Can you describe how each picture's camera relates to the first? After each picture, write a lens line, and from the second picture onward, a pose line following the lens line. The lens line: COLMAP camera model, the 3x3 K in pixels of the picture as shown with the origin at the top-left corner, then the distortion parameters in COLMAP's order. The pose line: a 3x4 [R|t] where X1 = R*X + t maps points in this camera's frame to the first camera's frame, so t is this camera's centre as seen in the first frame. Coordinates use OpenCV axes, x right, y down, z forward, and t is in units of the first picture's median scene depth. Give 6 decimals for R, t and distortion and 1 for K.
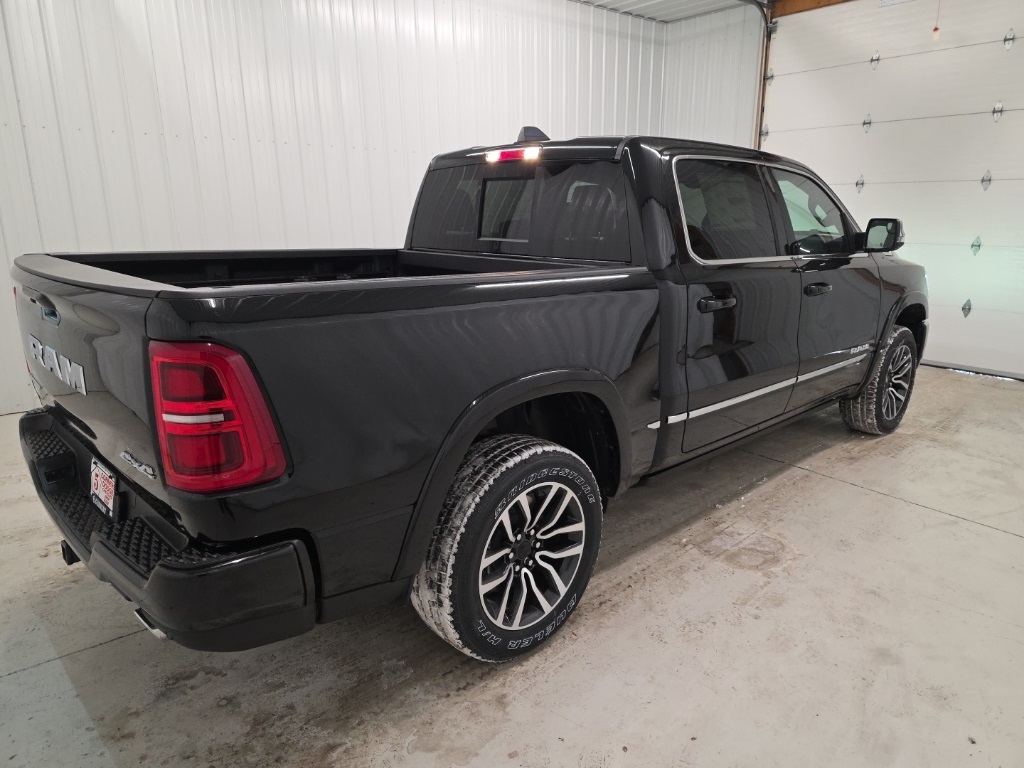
lens RADIAL K [[680.5, 0, 514.8], [0, 680.5, 383.9], [0, 0, 1]] dist [0.029824, -0.013144]
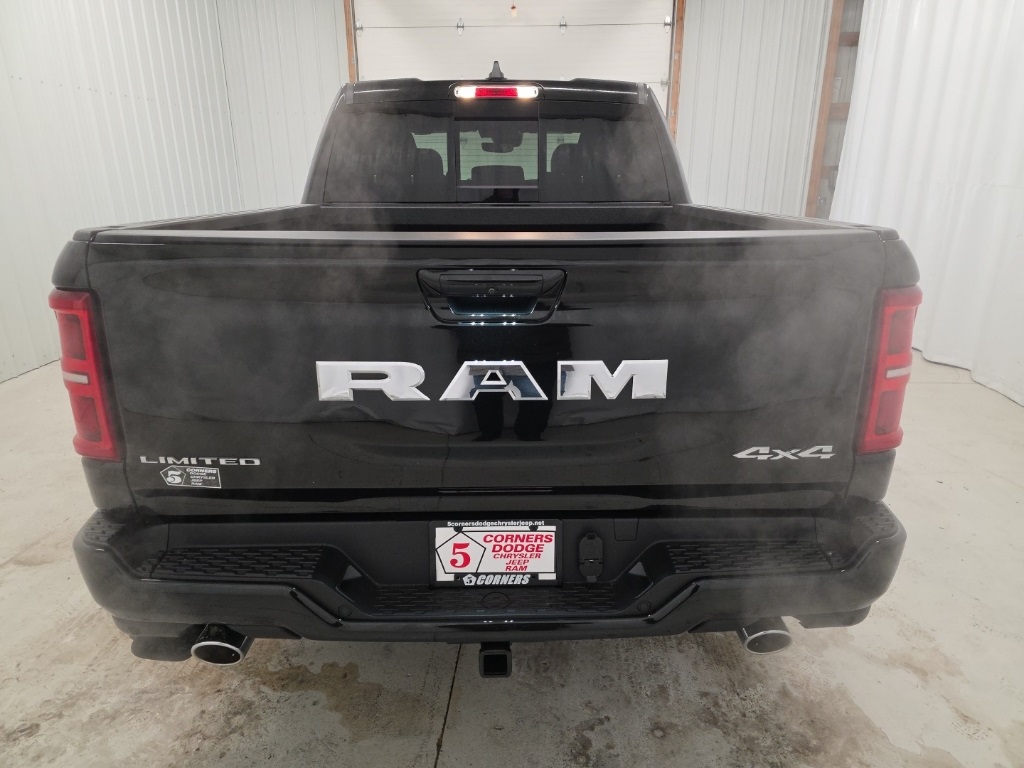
lens RADIAL K [[680.5, 0, 515.7], [0, 680.5, 381.3], [0, 0, 1]] dist [0.029824, -0.013144]
pose [[0.680207, -0.216515, 0.700314, -0.784189], [0.171062, 0.975890, 0.135564, -0.085002], [-0.712781, 0.027585, 0.700844, 0.382117]]
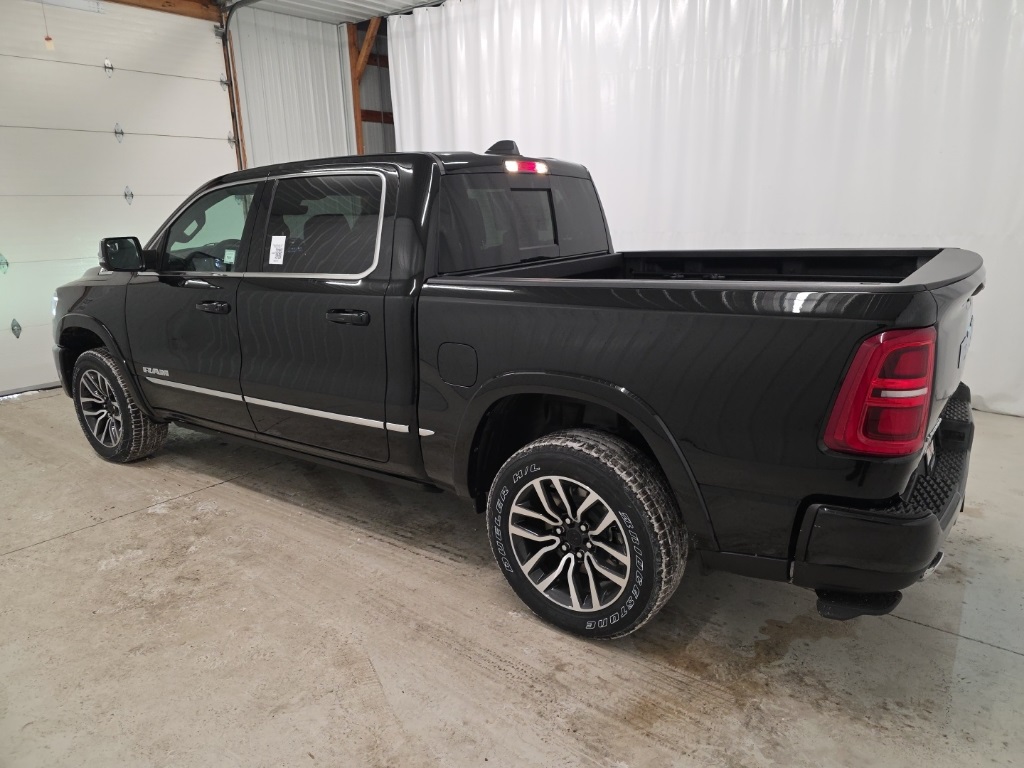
lens RADIAL K [[680.5, 0, 514.5], [0, 680.5, 378.1], [0, 0, 1]] dist [0.029824, -0.013144]
pose [[-0.185699, -0.230391, 0.955215, -1.192019], [0.257960, 0.926596, 0.273637, -0.358113], [-0.948142, 0.297221, -0.112636, 1.349975]]
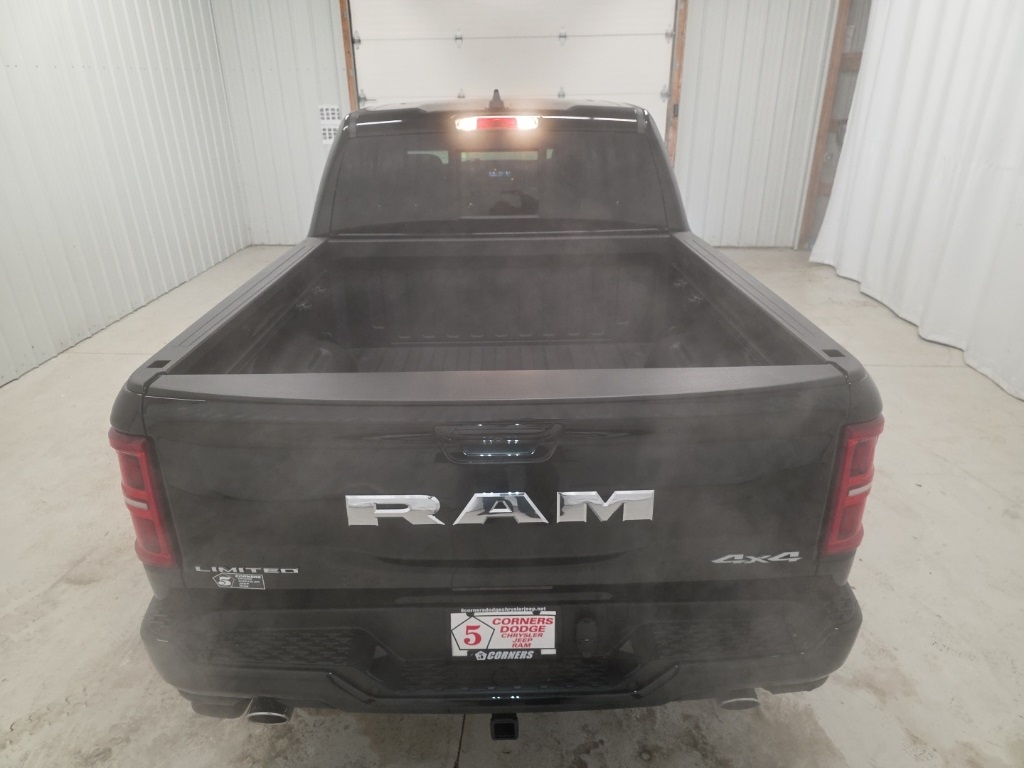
lens RADIAL K [[680.5, 0, 510.4], [0, 680.5, 391.4], [0, 0, 1]] dist [0.029824, -0.013144]
pose [[0.684700, -0.299356, 0.664509, -0.789023], [0.181046, 0.953035, 0.242788, -0.234440], [-0.705981, -0.045930, 0.706740, 0.343709]]
